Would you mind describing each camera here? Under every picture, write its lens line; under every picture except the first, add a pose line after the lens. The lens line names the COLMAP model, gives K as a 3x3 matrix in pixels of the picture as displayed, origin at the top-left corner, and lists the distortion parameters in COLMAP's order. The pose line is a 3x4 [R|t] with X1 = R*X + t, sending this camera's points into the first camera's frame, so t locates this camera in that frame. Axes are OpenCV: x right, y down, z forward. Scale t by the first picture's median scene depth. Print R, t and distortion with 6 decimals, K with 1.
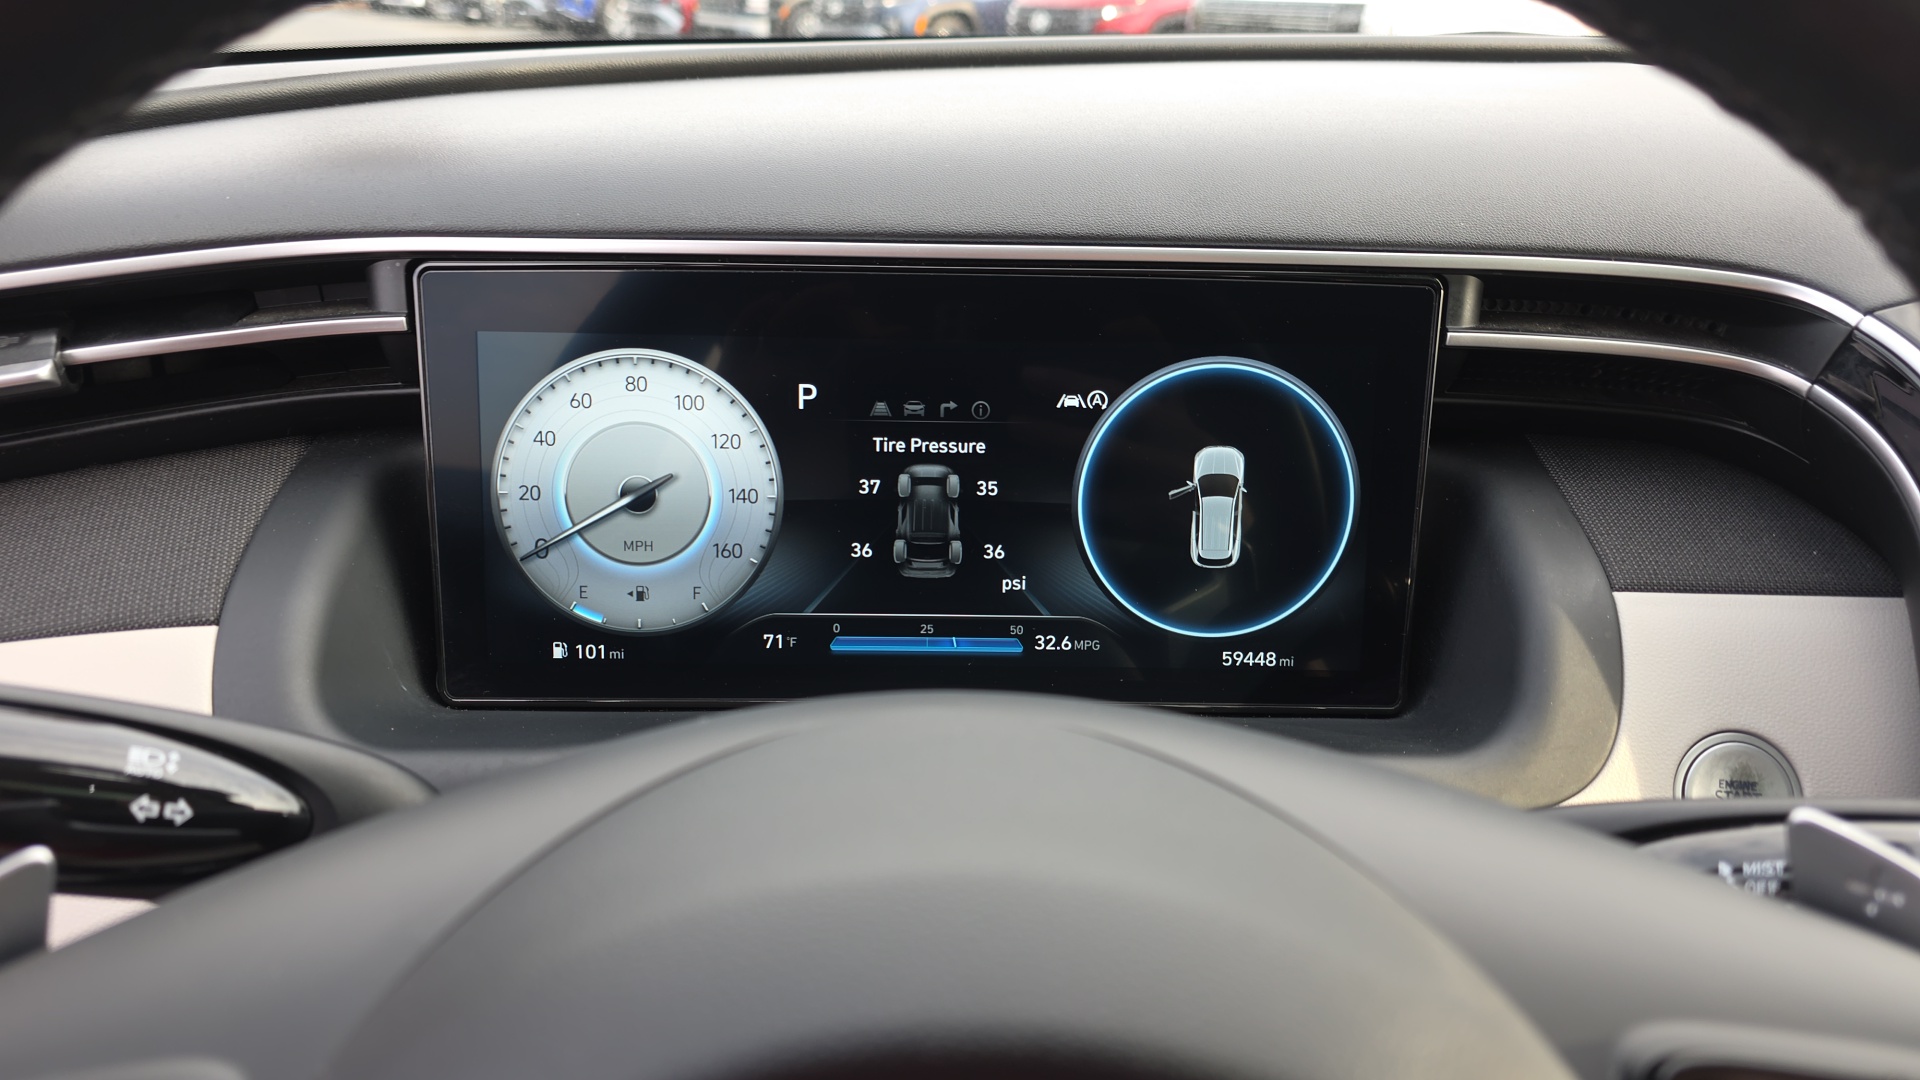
lens RADIAL K [[1307.7, 0, 948.3], [0, 1307.7, 545.2], [0, 0, 1]] dist [0.069868, -0.089901]
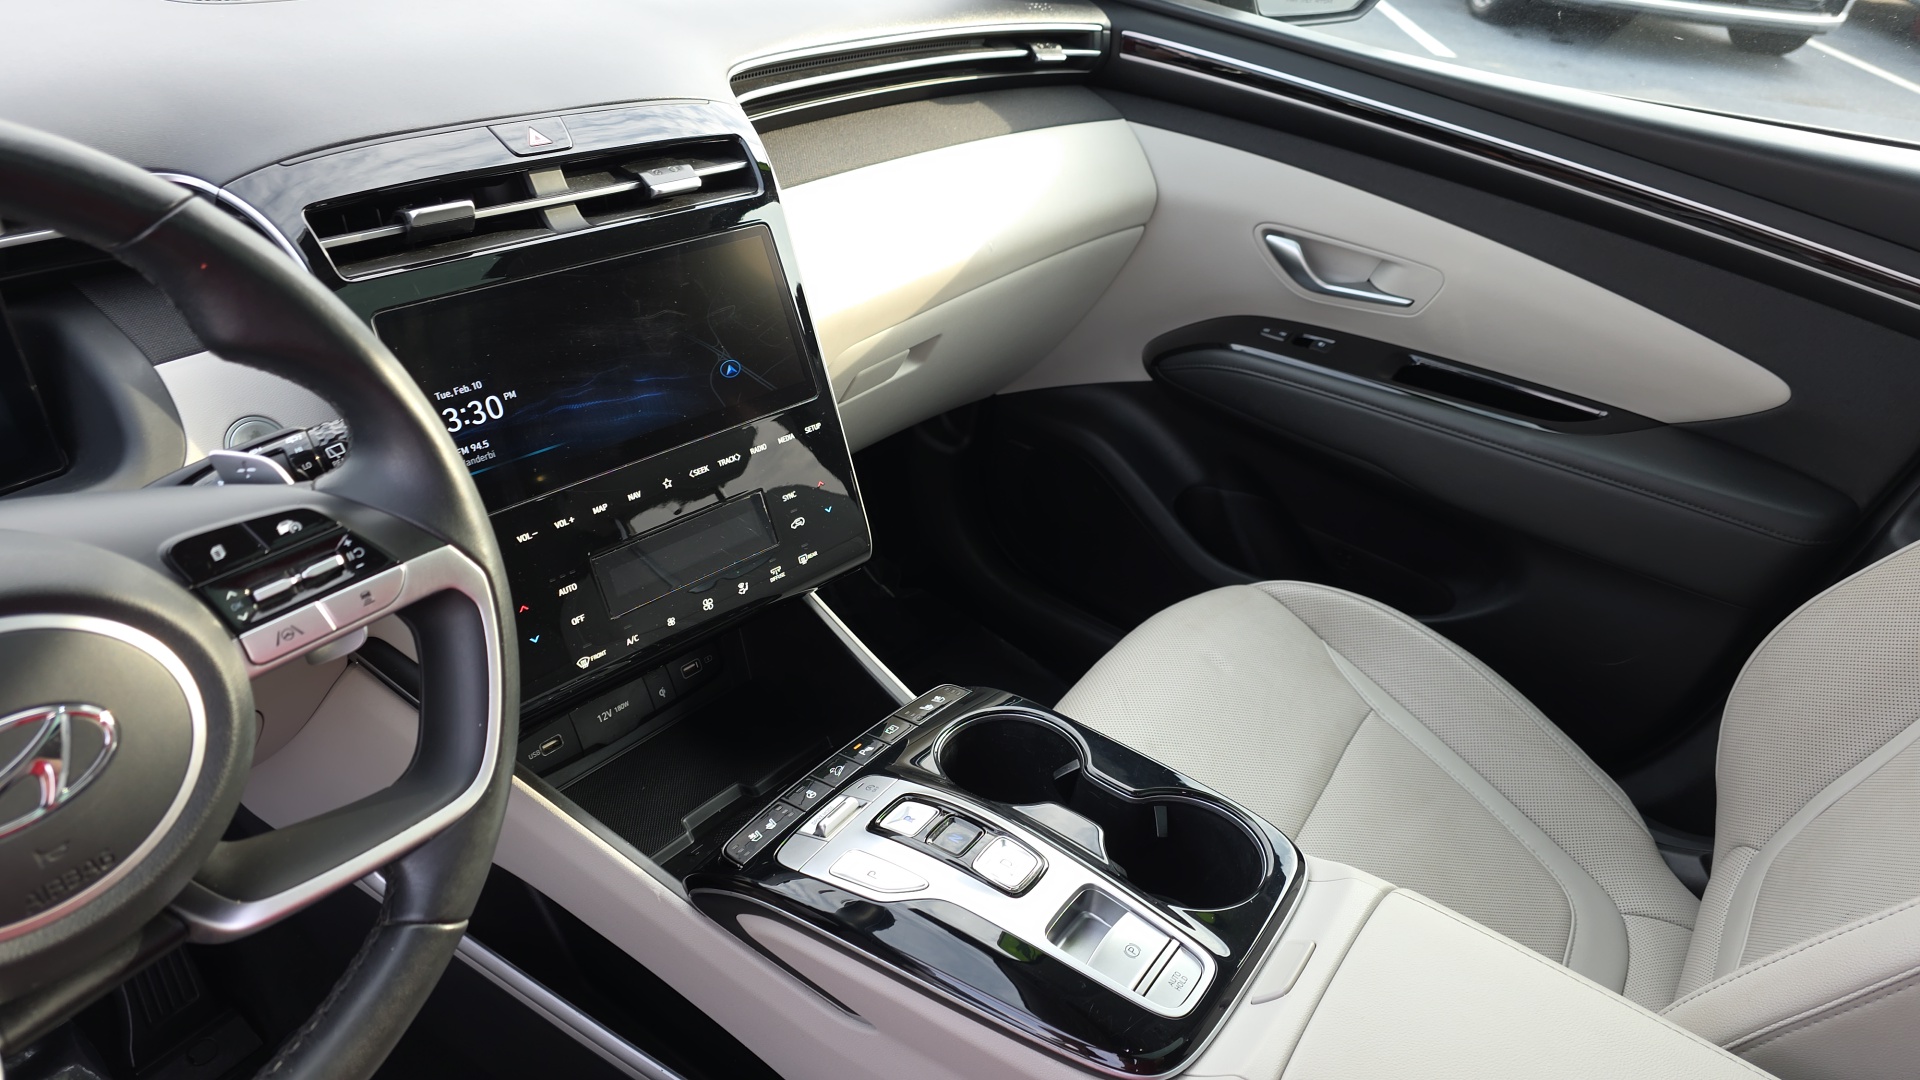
lens RADIAL K [[1303.0, 0, 945.8], [0, 1303.0, 557.8], [0, 0, 1]] dist [0.061674, -0.060209]
pose [[0.586115, -0.411218, 0.698118, -0.227432], [0.230291, 0.910646, 0.343061, -0.092343], [-0.776811, -0.040303, 0.628442, -0.951605]]
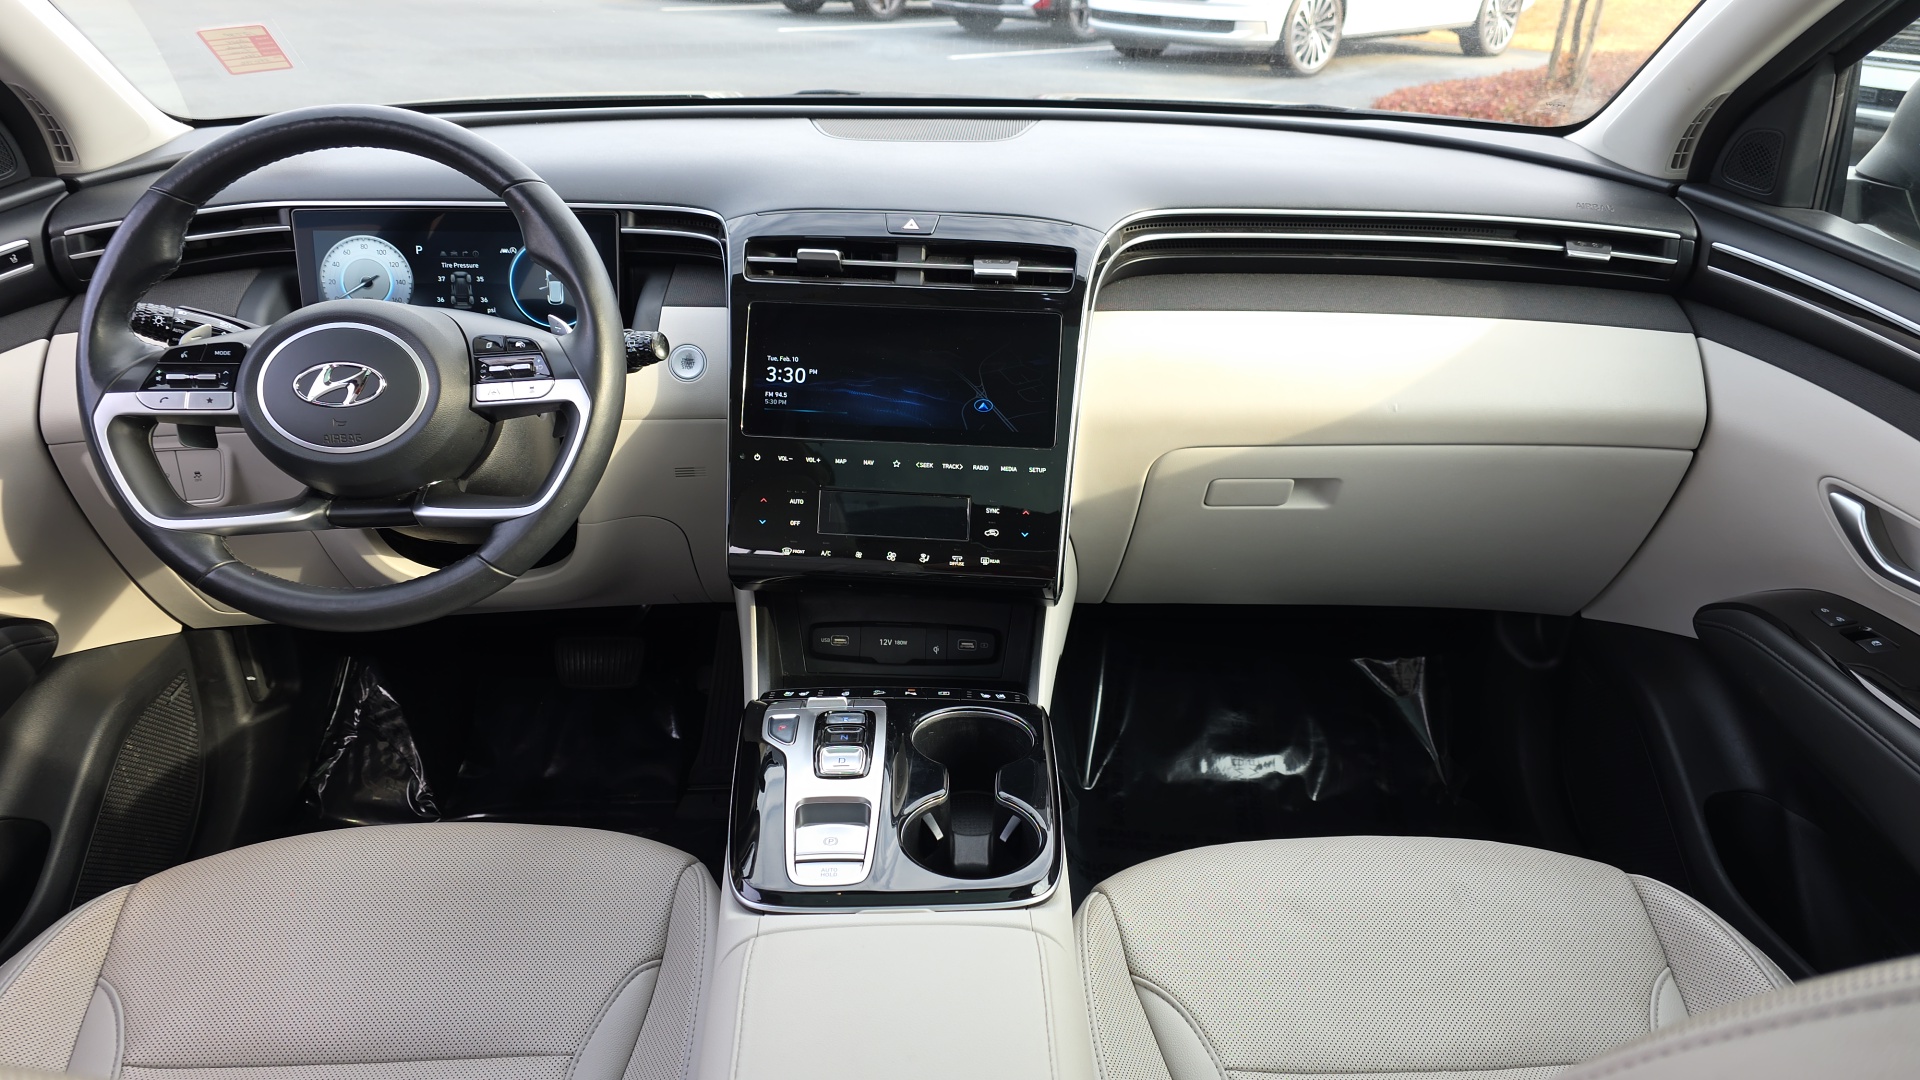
lens RADIAL K [[1300.7, 0, 951.1], [0, 1300.7, 535.4], [0, 0, 1]] dist [0.081041, -0.088427]
pose [[0.999712, -0.018142, 0.015681, 1.108614], [0.017343, 0.998616, 0.049661, 0.437288], [-0.016560, -0.049375, 0.998643, -2.224222]]
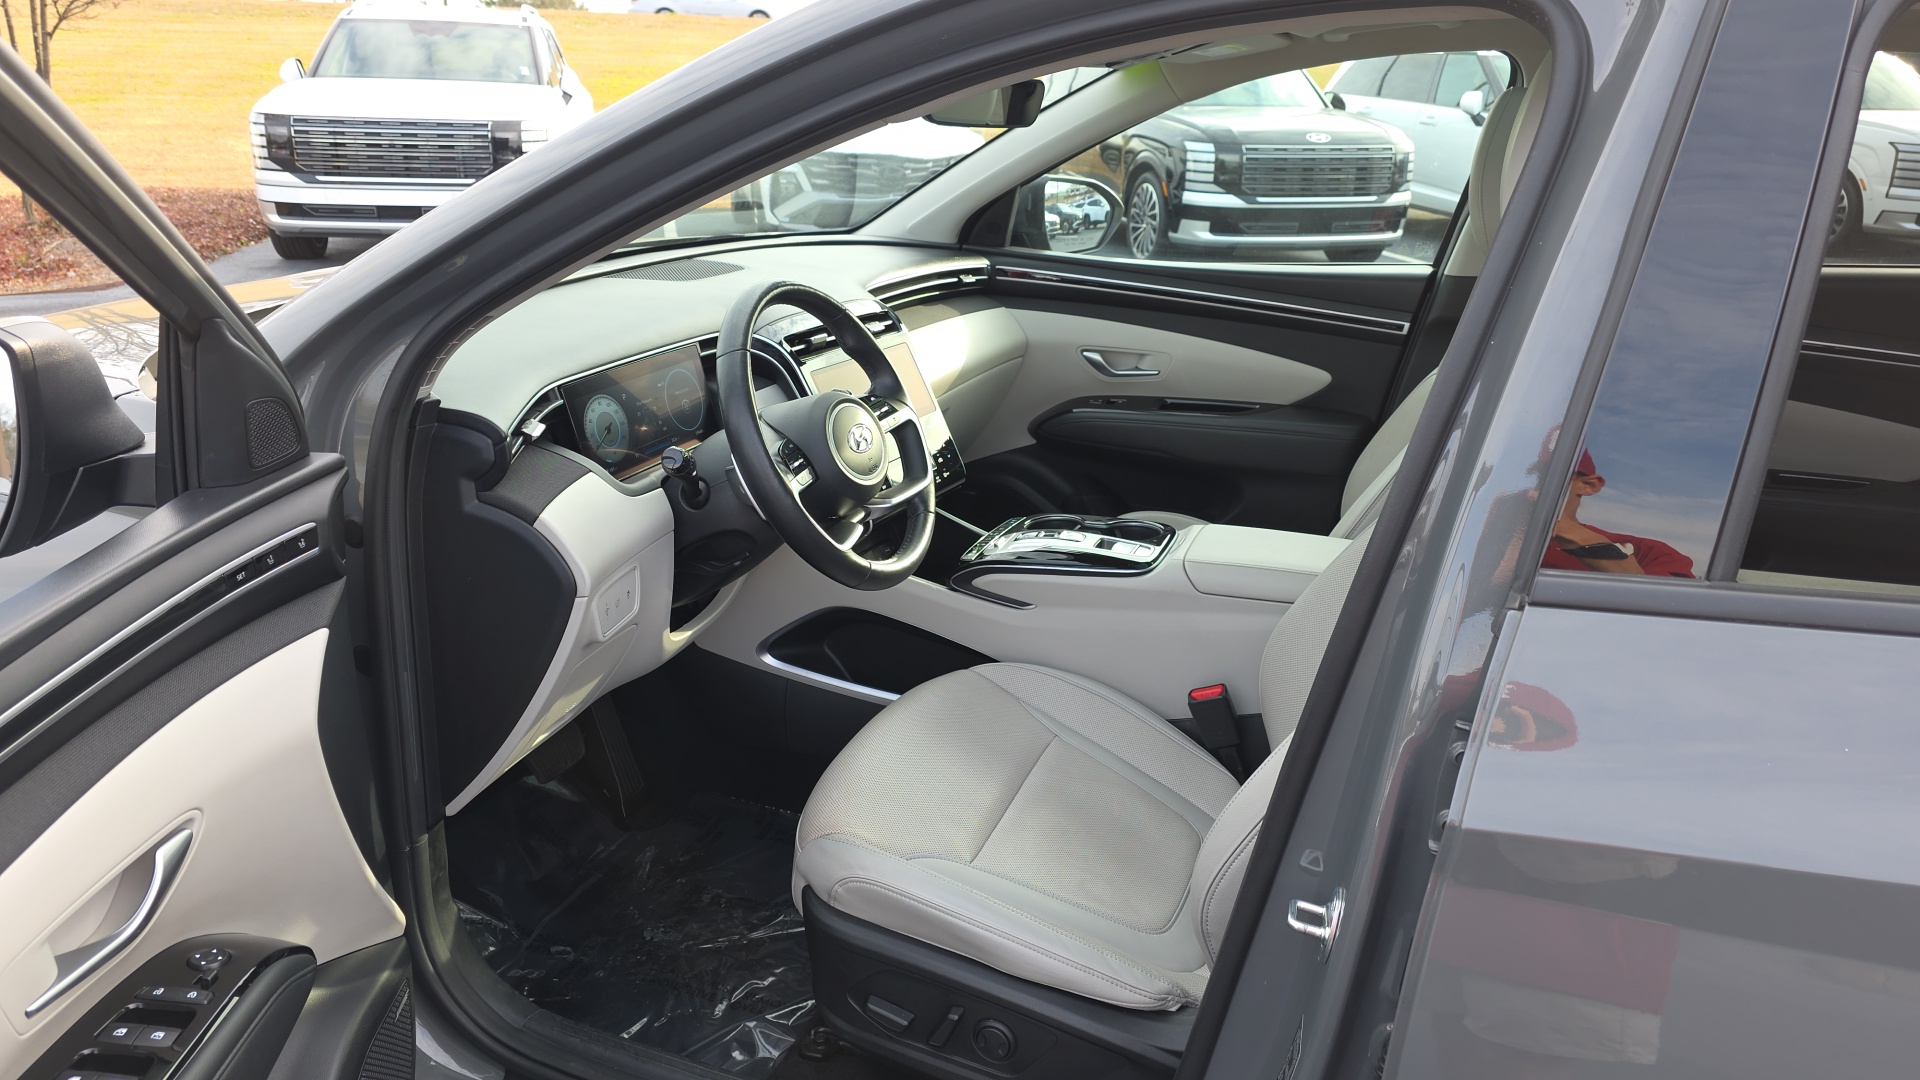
lens RADIAL K [[1303.0, 0, 945.8], [0, 1303.0, 557.8], [0, 0, 1]] dist [0.061674, -0.060209]
pose [[0.388986, -0.336705, 0.857507, -3.526571], [0.349855, 0.915073, 0.200606, -0.127928], [-0.852227, 0.221970, 0.473749, -1.805554]]
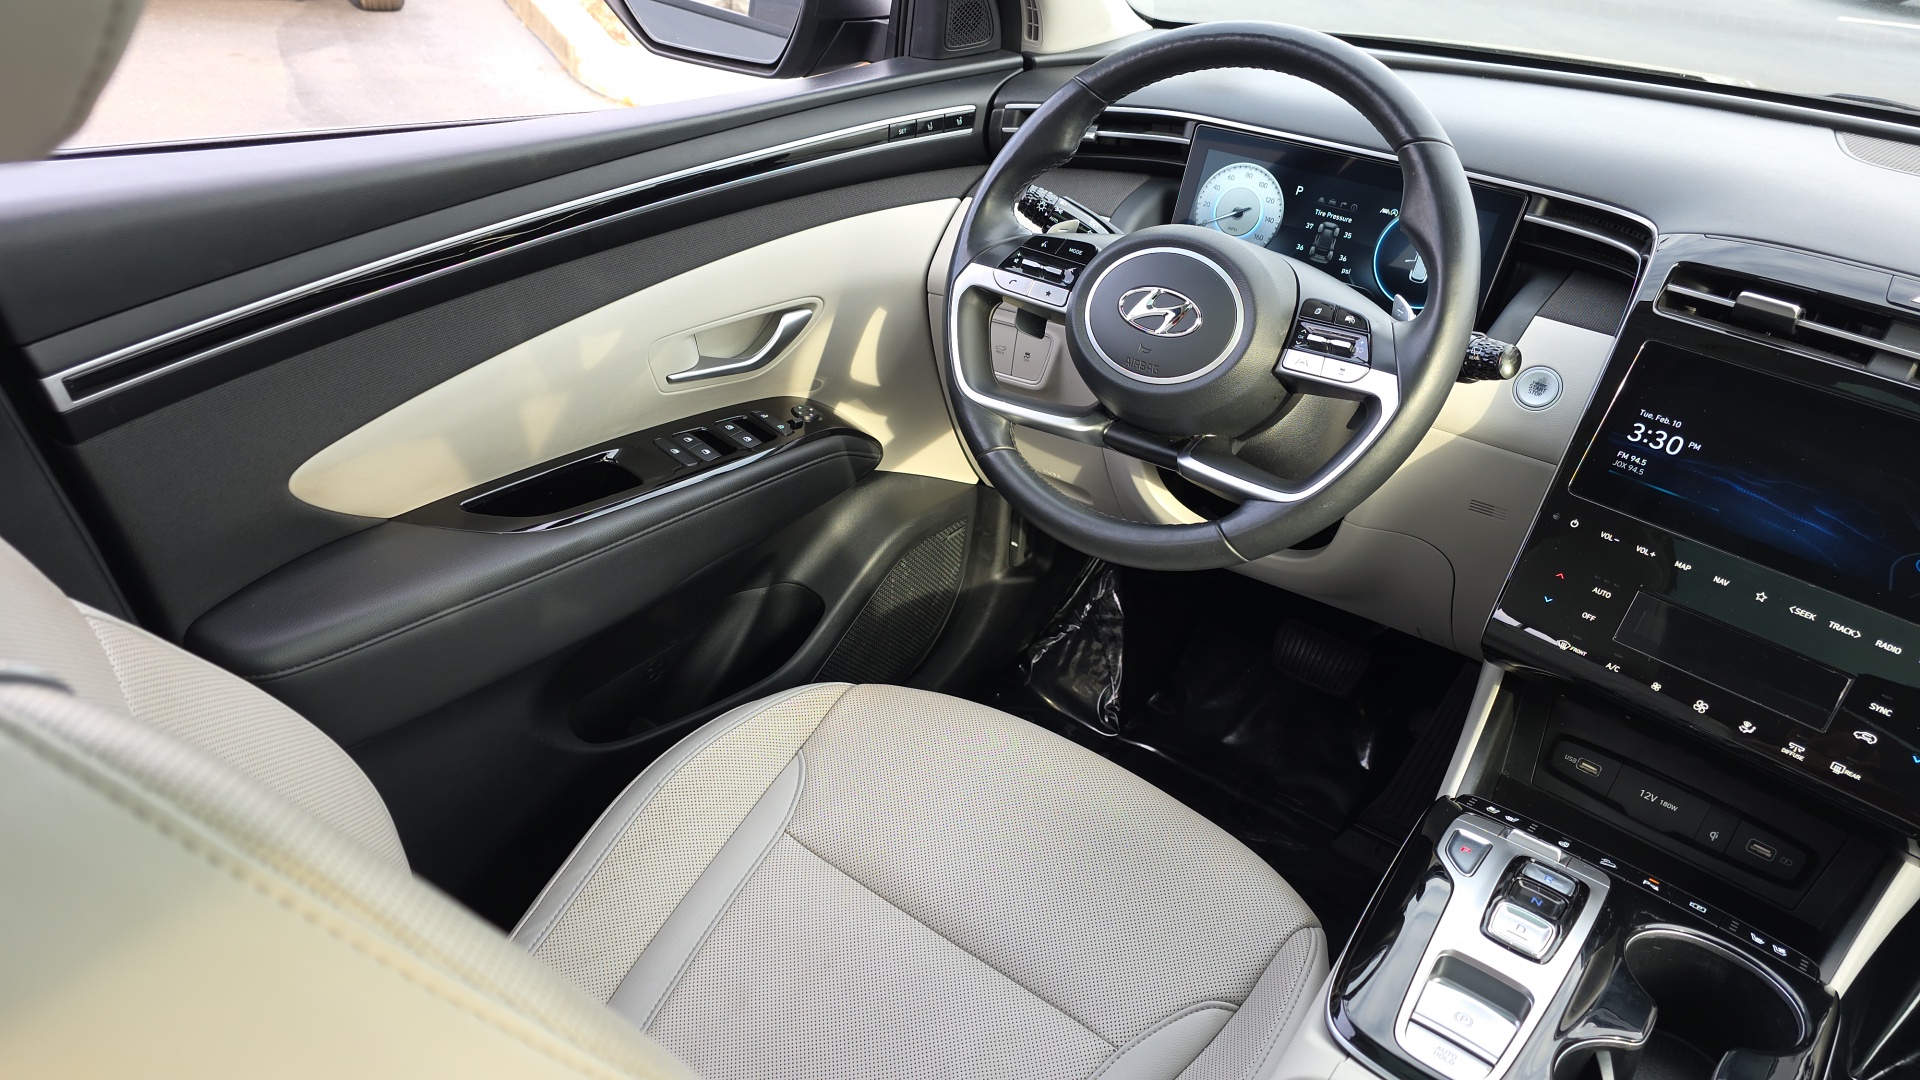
lens RADIAL K [[1303.0, 0, 945.8], [0, 1303.0, 557.8], [0, 0, 1]] dist [0.061674, -0.060209]
pose [[0.783413, 0.349539, -0.513894, 1.080181], [-0.296432, 0.936895, 0.185354, 0.351326], [0.546253, 0.007126, 0.837590, -1.921837]]
